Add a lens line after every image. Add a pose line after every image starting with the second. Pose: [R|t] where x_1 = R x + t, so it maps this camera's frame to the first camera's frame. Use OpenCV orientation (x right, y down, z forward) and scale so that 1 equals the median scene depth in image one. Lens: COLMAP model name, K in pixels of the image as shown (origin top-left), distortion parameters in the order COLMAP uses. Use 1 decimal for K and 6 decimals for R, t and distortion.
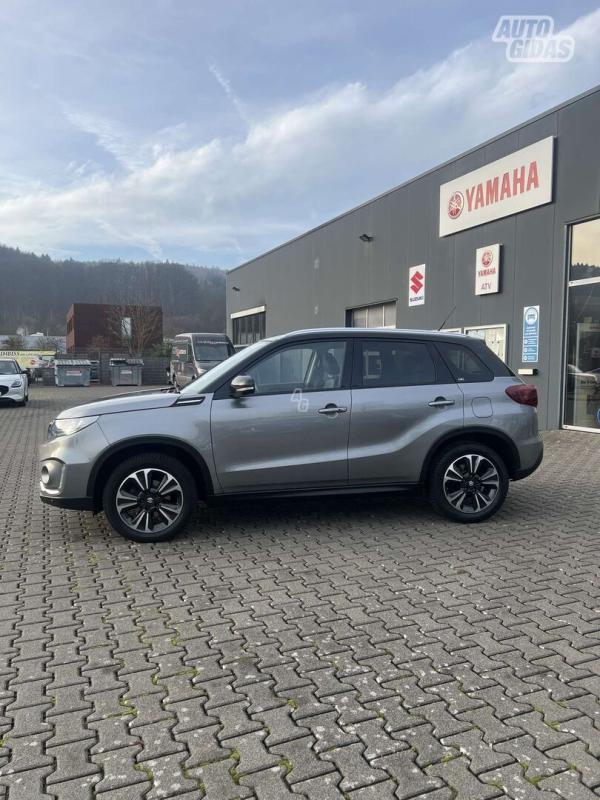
lens RADIAL K [[597.9, 0, 297.2], [0, 597.9, 411.0], [0, 0, 1]] dist [0.041244, -0.052922]
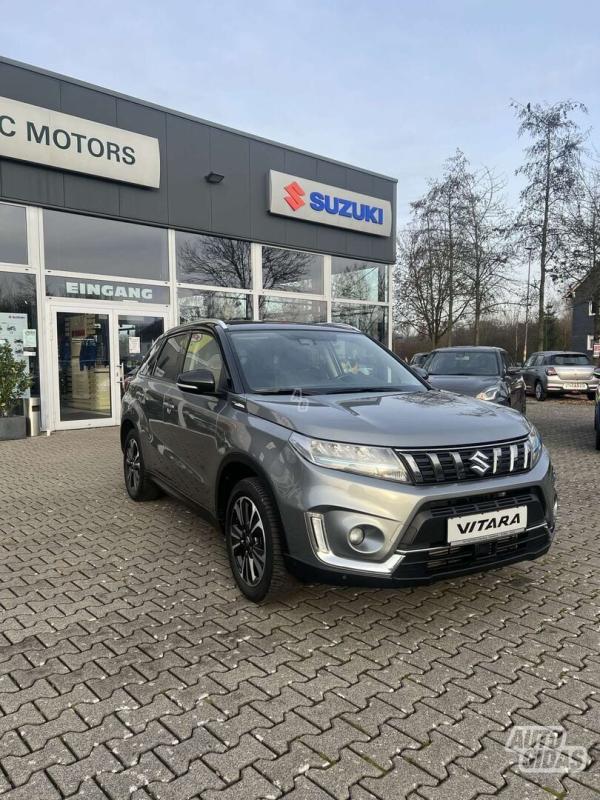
lens RADIAL K [[597.8, 0, 300.0], [0, 597.8, 400.0], [0, 0, 1]] dist [0.043366, -0.057449]
pose [[-0.330004, -0.058417, 0.942170, -0.347707], [0.079750, 0.992790, 0.089488, -0.038663], [-0.940605, 0.104670, -0.322965, 0.526973]]
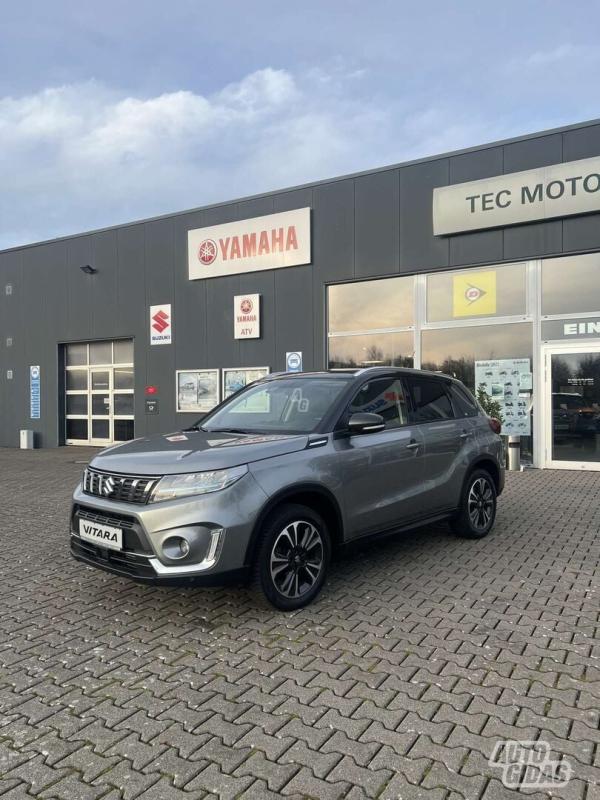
lens RADIAL K [[597.9, 0, 297.2], [0, 597.9, 411.0], [0, 0, 1]] dist [0.041244, -0.052922]
pose [[0.803267, -0.010817, 0.595521, -0.258728], [0.050893, 0.997425, -0.050530, -0.006682], [-0.593441, 0.070897, 0.801749, 0.100555]]
